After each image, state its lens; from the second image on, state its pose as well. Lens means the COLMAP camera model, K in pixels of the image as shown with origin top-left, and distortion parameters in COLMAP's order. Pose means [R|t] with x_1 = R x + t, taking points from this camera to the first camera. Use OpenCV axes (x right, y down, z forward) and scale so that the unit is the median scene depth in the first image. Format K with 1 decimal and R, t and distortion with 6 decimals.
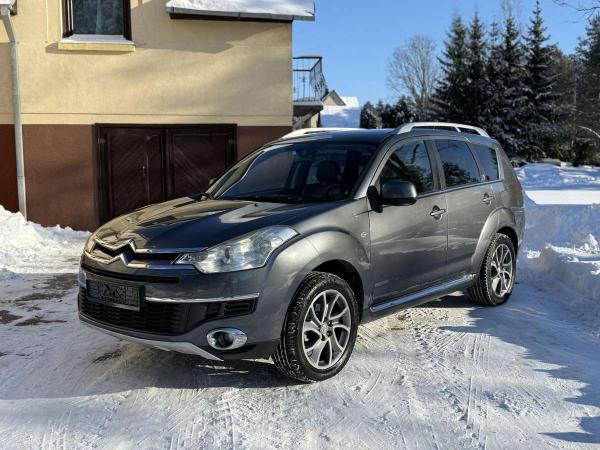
lens RADIAL K [[669.2, 0, 300.0], [0, 669.2, 225.0], [0, 0, 1]] dist [0.168302, -0.357567]
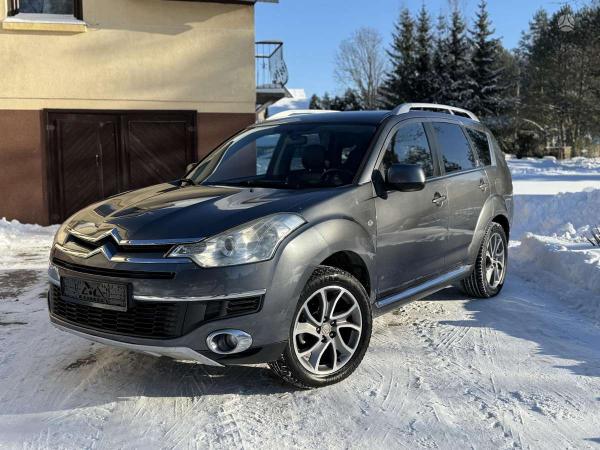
lens RADIAL K [[669.2, 0, 300.0], [0, 669.2, 225.0], [0, 0, 1]] dist [0.168302, -0.357567]
pose [[0.996761, -0.007669, 0.080060, -0.026327], [0.006824, 0.999918, 0.010819, 0.002434], [-0.080137, -0.010238, 0.996731, 0.036530]]
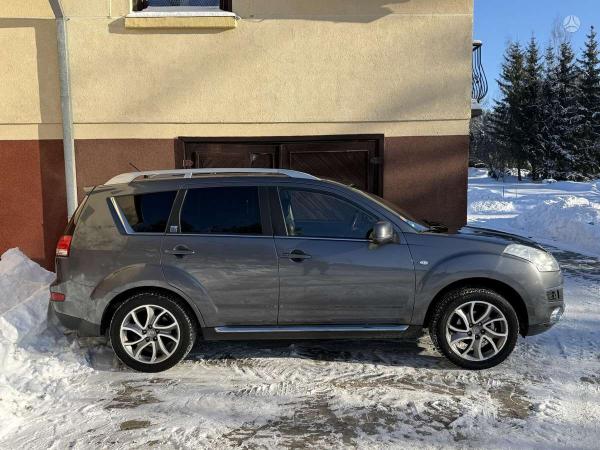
lens RADIAL K [[540.5, 0, 300.0], [0, 540.5, 225.0], [0, 0, 1]] dist [0.004122, 0.004519]
pose [[0.995914, 0.001660, -0.090290, -0.129926], [-0.001720, 0.999998, -0.000587, -0.060507], [0.090289, 0.000740, 0.995915, 0.467127]]
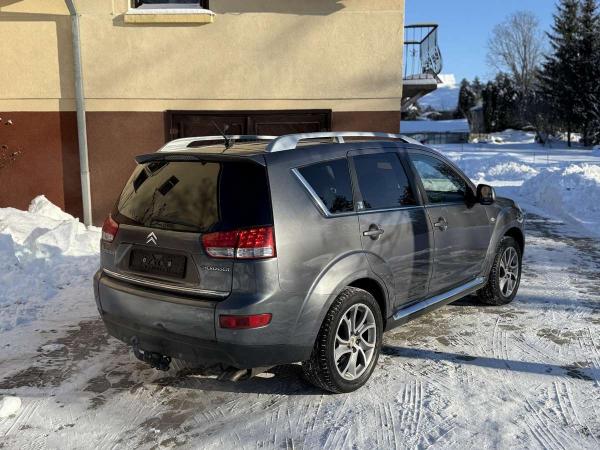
lens RADIAL K [[613.5, 0, 289.6], [0, 613.5, 225.1], [0, 0, 1]] dist [0.112476, -0.210786]
pose [[0.986343, 0.027409, -0.162409, -0.018703], [-0.019518, 0.998559, 0.049987, -0.046133], [0.163545, -0.046135, 0.985457, 0.249265]]
